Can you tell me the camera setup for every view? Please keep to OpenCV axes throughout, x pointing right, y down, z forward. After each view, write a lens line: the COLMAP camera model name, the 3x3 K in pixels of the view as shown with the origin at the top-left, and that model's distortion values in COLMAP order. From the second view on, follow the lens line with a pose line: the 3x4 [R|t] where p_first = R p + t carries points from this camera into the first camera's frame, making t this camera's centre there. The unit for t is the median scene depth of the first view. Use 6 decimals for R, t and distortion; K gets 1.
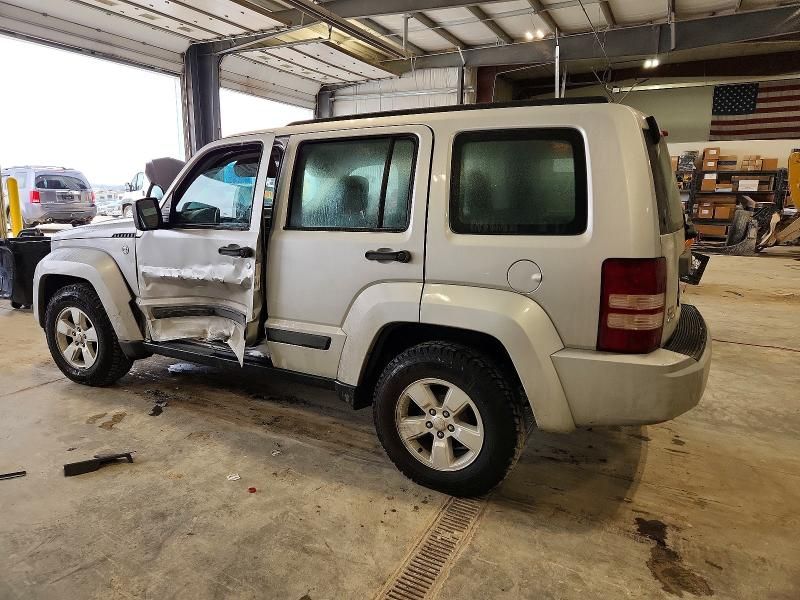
lens RADIAL K [[540.5, 0, 395.7], [0, 540.5, 298.2], [0, 0, 1]] dist [0.091903, -0.078431]
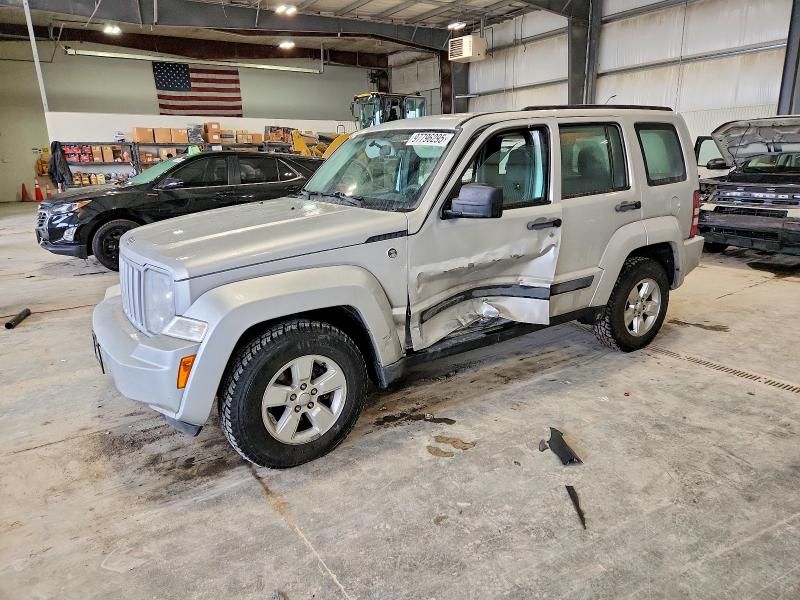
lens RADIAL K [[540.5, 0, 395.7], [0, 540.5, 298.2], [0, 0, 1]] dist [0.091903, -0.078431]
pose [[0.456447, -0.248130, 0.854452, -1.132158], [0.202994, 0.964041, 0.171516, -0.152597], [-0.866285, 0.095161, 0.490403, 0.577737]]
